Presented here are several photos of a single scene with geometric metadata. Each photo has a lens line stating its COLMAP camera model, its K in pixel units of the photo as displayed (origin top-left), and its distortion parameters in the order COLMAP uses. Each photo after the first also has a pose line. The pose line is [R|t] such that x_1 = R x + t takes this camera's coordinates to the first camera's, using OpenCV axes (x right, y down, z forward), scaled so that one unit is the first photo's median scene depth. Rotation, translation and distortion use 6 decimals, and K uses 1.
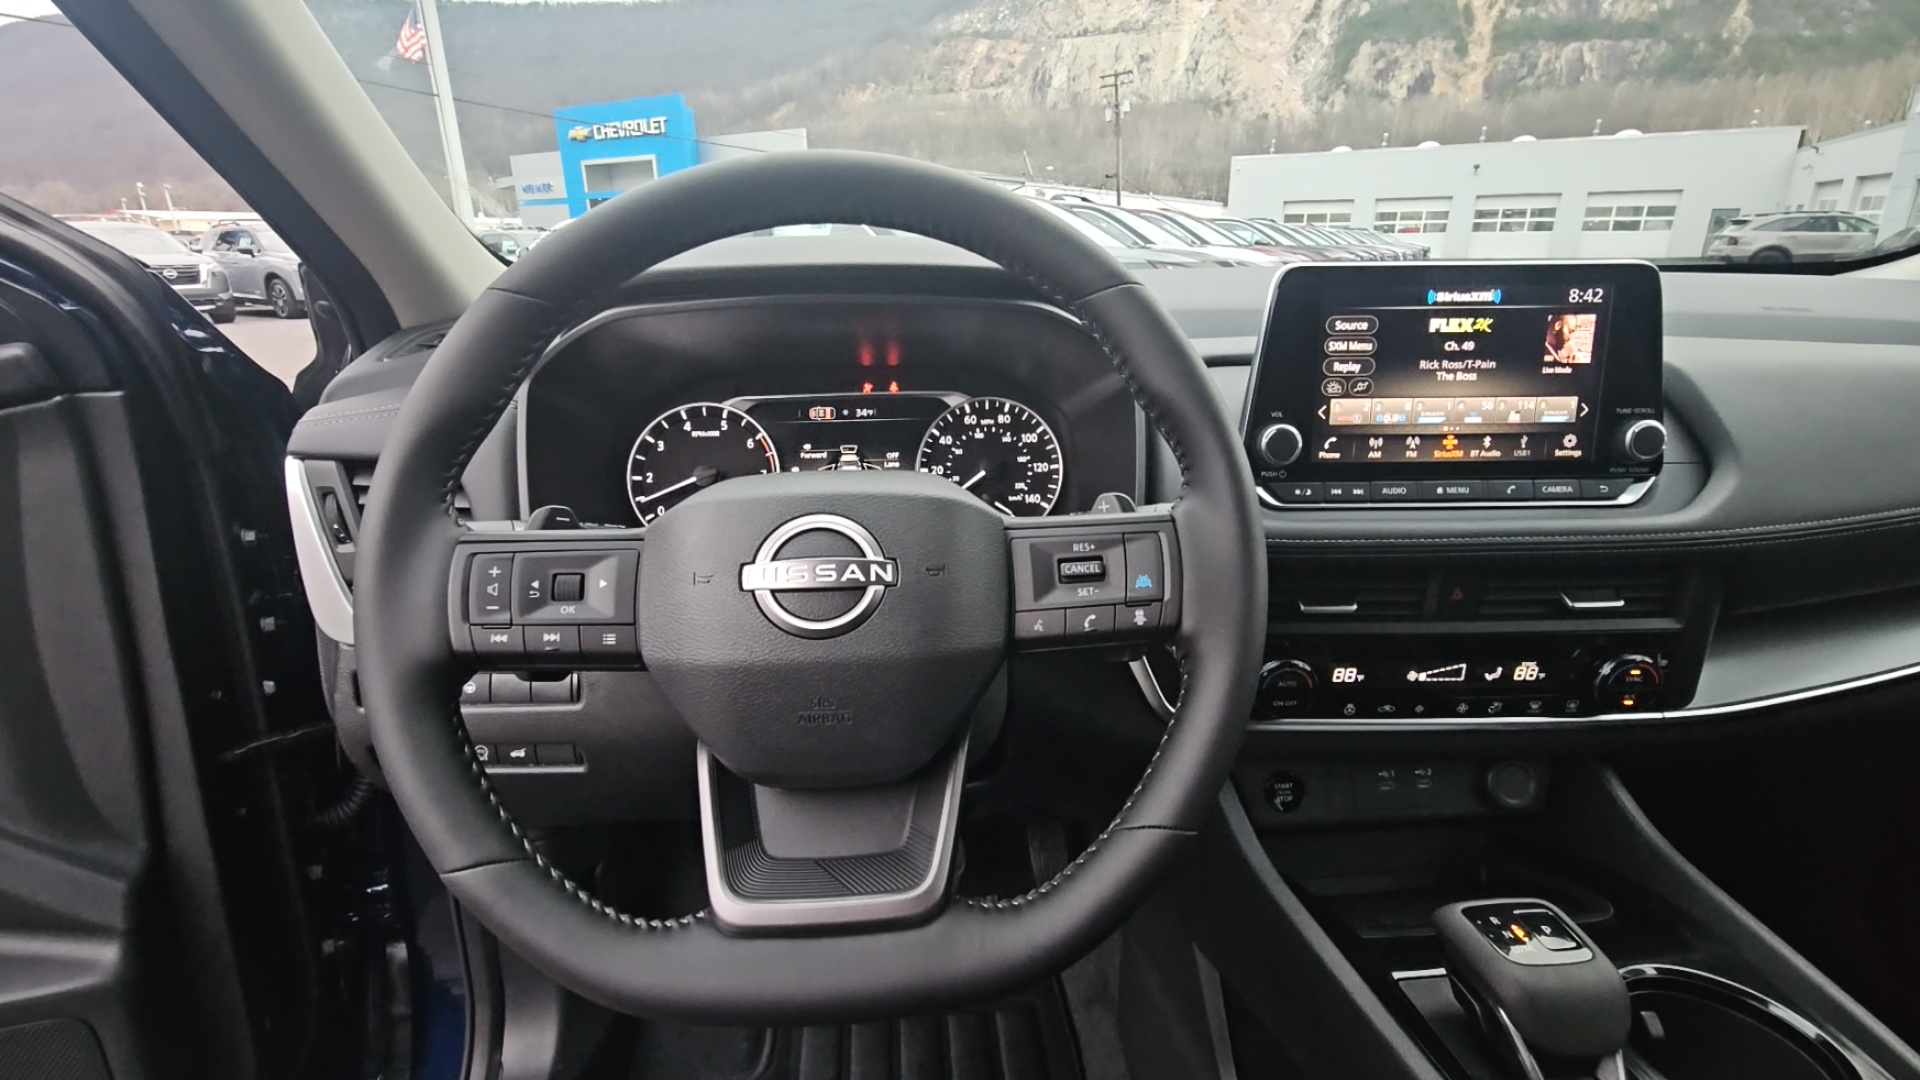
lens RADIAL K [[856.5, 0, 960.8], [0, 856.5, 536.4], [0, 0, 1]] dist [0.015997, -0.011757]
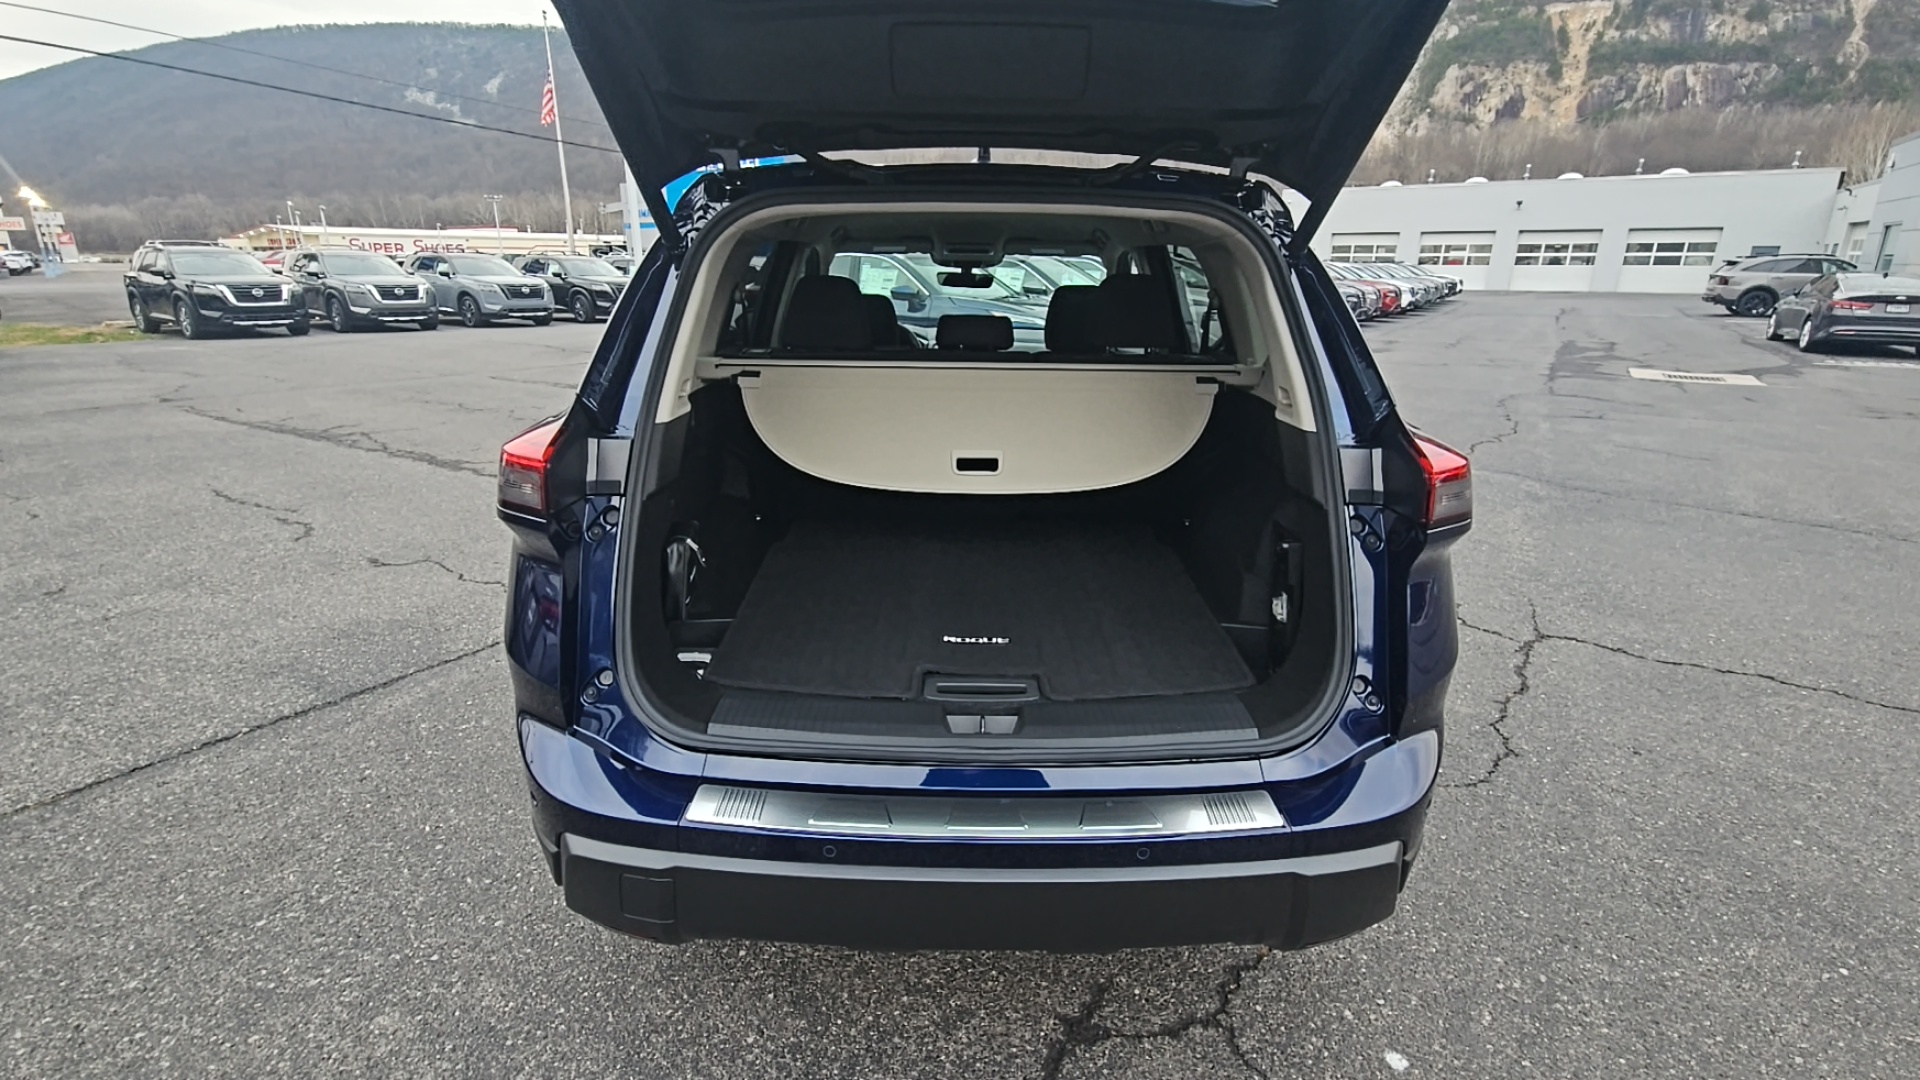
lens RADIAL K [[856.5, 0, 952.8], [0, 856.5, 538.4], [0, 0, 1]] dist [0.015997, -0.011757]
pose [[0.996089, 0.038449, -0.079555, 0.055334], [-0.039900, 0.999064, -0.016731, 0.081168], [0.078837, 0.019839, 0.996690, -0.321966]]
